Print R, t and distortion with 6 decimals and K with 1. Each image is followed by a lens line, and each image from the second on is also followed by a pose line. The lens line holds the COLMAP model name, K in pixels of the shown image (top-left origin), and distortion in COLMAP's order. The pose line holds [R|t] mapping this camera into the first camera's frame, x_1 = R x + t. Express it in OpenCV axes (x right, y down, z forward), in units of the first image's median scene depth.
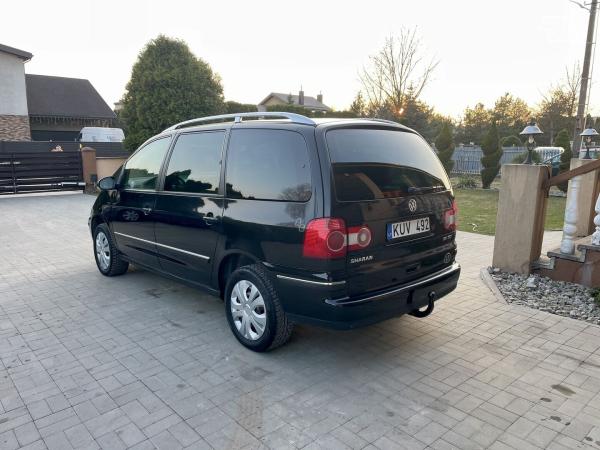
lens RADIAL K [[454.1, 0, 301.3], [0, 454.1, 224.4], [0, 0, 1]] dist [0.068533, -0.082788]
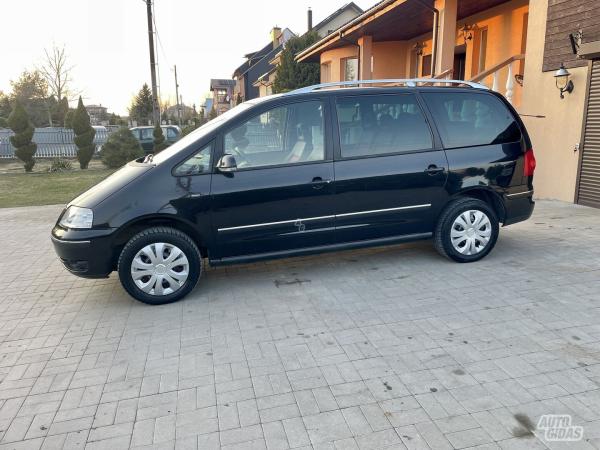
lens RADIAL K [[454.1, 0, 303.3], [0, 454.1, 222.8], [0, 0, 1]] dist [0.068533, -0.082788]
pose [[0.466765, -0.207524, 0.859689, -1.355787], [0.179088, 0.974119, 0.137912, -0.098766], [-0.866059, 0.089588, 0.491850, 0.708635]]
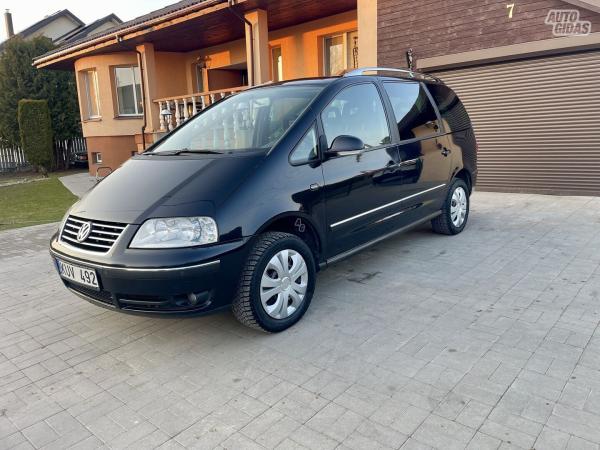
lens RADIAL K [[454.1, 0, 303.2], [0, 454.1, 225.9], [0, 0, 1]] dist [0.068533, -0.082788]
pose [[-0.130377, -0.195702, 0.971958, -1.407724], [0.214193, 0.951616, 0.220338, -0.179971], [-0.968051, 0.236914, -0.082151, 1.507572]]
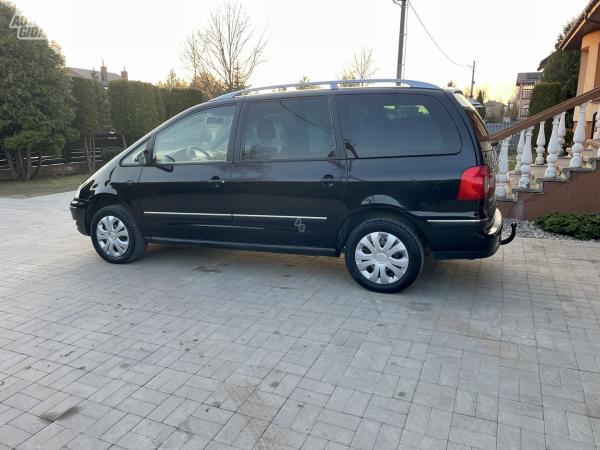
lens RADIAL K [[454.1, 0, 299.2], [0, 454.1, 221.5], [0, 0, 1]] dist [0.068533, -0.082788]
pose [[0.911028, -0.100921, 0.399803, -0.682129], [0.087650, 0.994825, 0.051394, 0.021957], [-0.402921, -0.011778, 0.915159, 0.055072]]
